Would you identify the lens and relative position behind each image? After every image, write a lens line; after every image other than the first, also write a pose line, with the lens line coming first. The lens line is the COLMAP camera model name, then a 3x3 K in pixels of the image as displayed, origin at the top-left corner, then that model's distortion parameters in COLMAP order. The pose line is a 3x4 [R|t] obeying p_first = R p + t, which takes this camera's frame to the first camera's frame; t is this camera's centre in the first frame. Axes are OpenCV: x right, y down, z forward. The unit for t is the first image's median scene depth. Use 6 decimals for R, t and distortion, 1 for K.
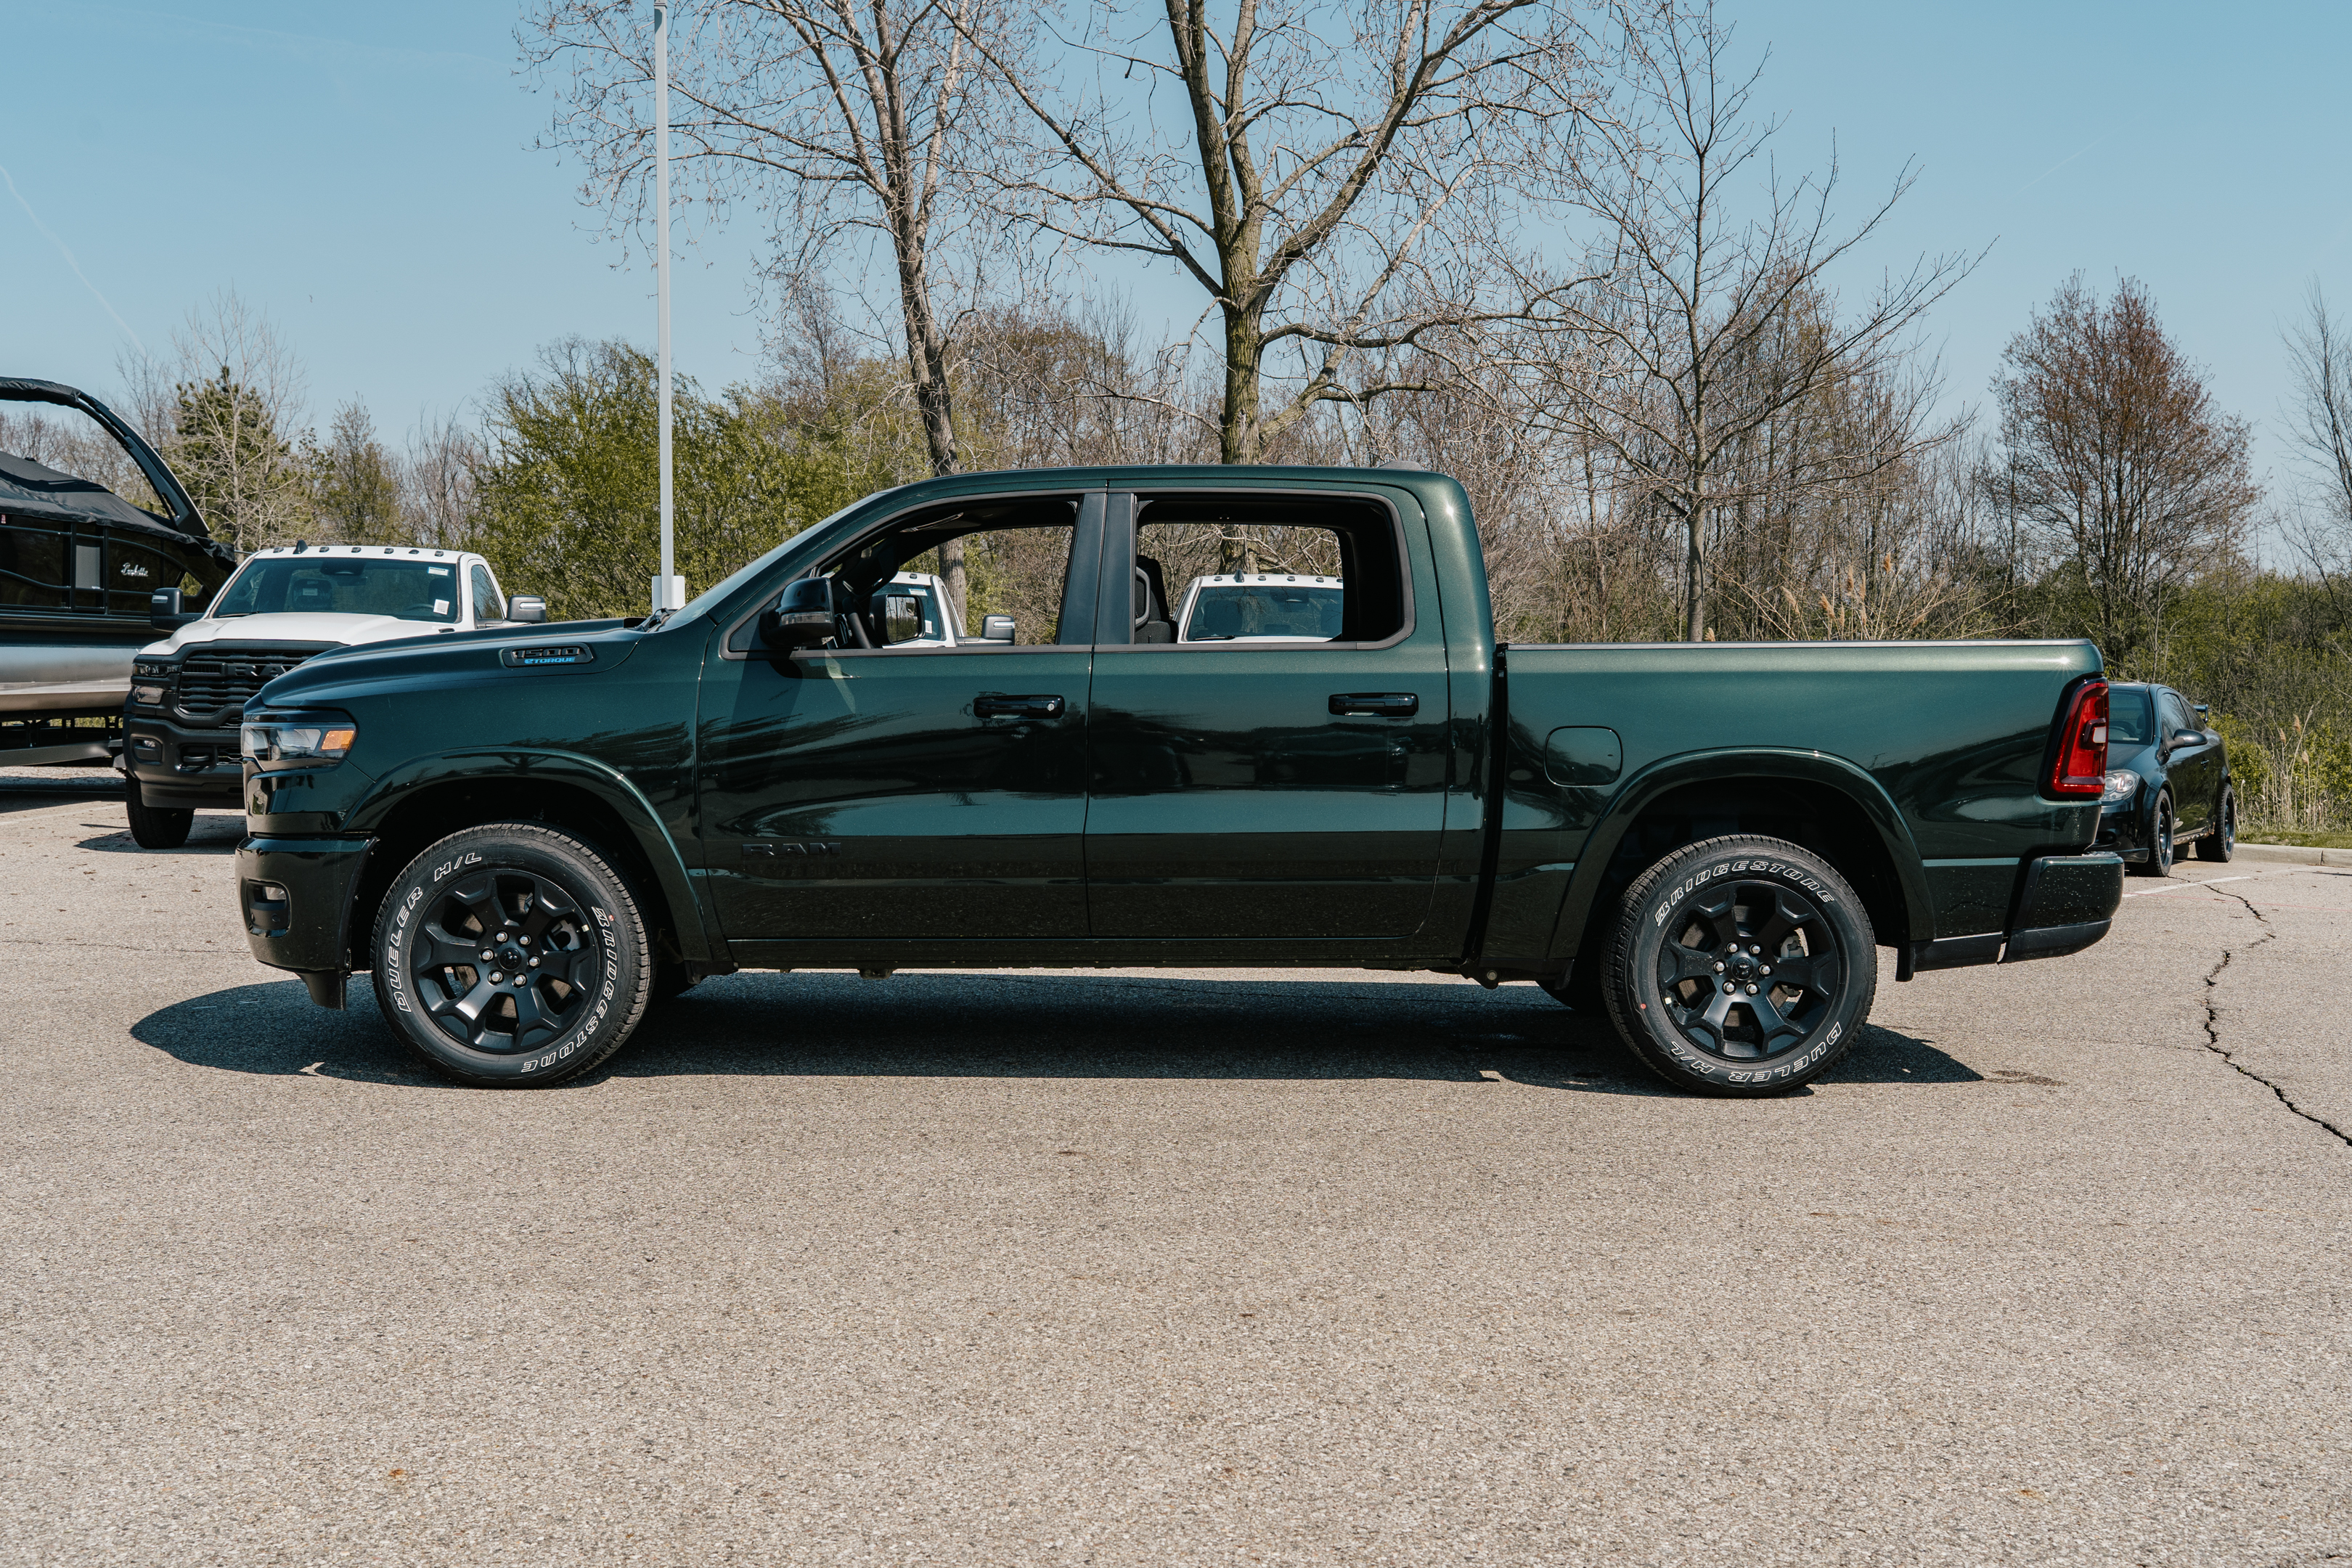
lens RADIAL K [[2437.7, 0, 1178.1], [0, 2437.7, 784.0], [0, 0, 1]] dist [0.008948, 0.000000]
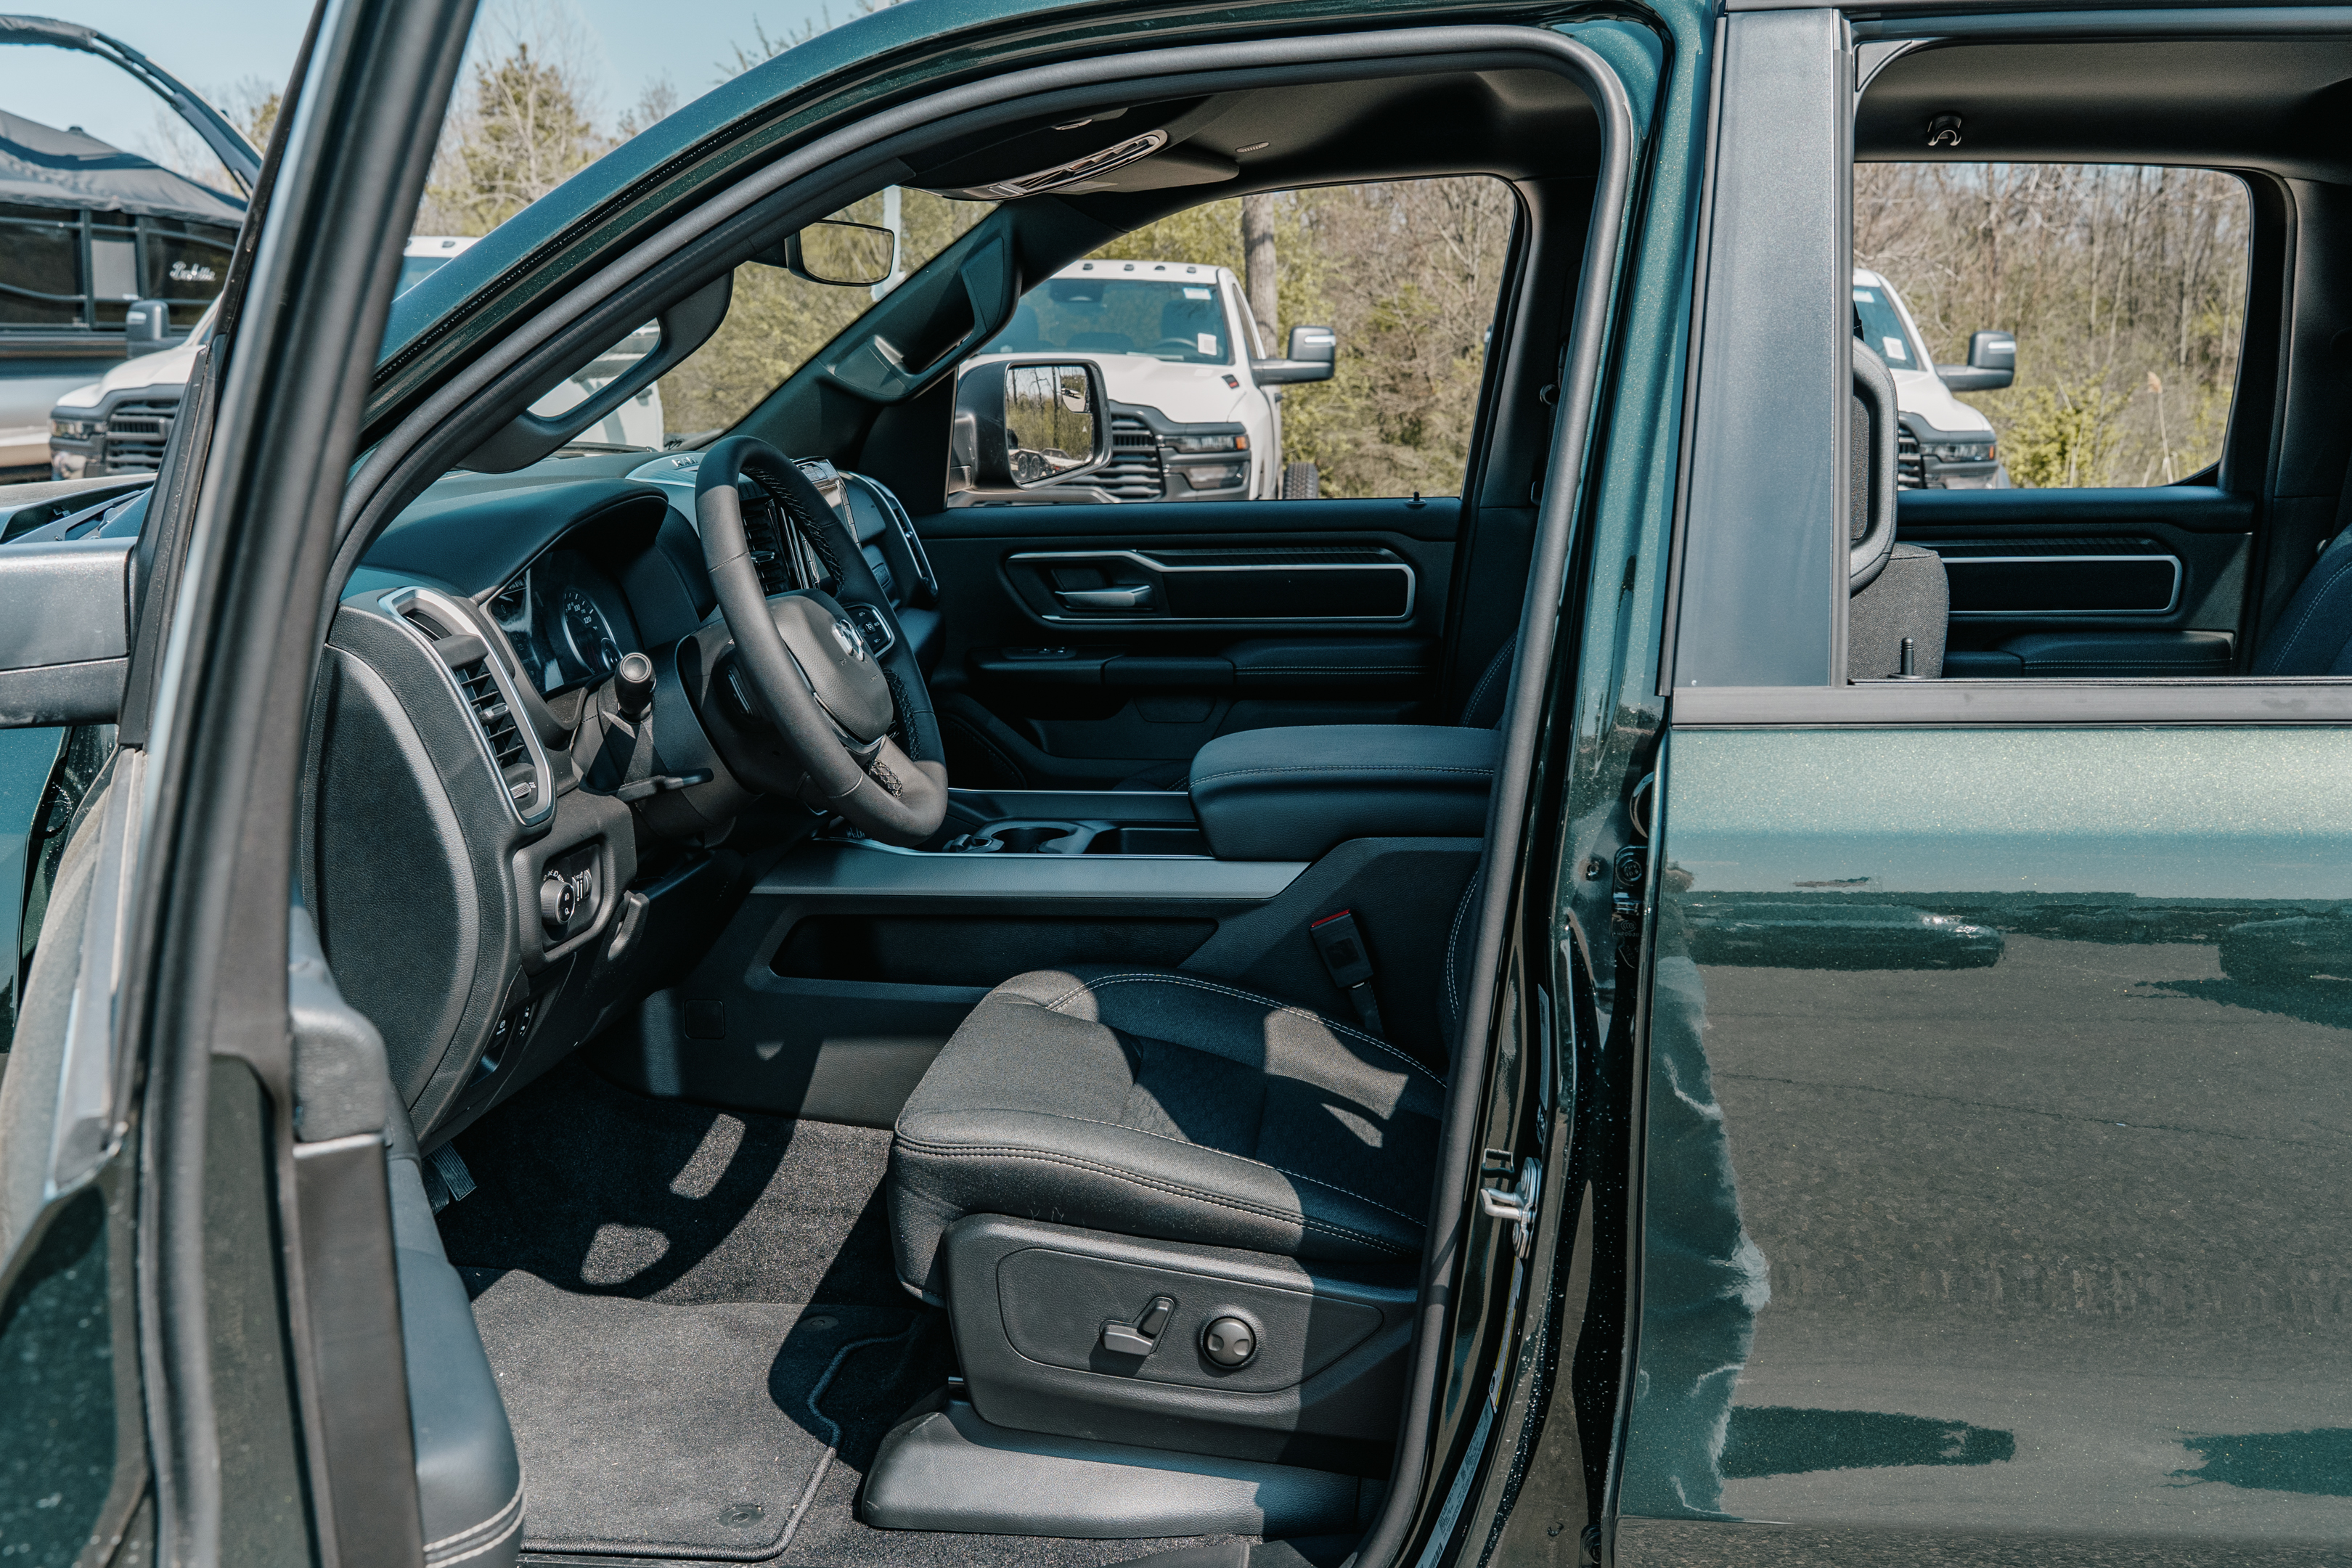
lens RADIAL K [[2437.7, 0, 1175.6], [0, 2437.7, 781.0], [0, 0, 1]] dist [0.008948, 0.000000]
pose [[0.991269, 0.014982, -0.130998, -0.018102], [0.001976, 0.991724, 0.128373, -0.027621], [0.131837, -0.127511, 0.983036, 0.273083]]
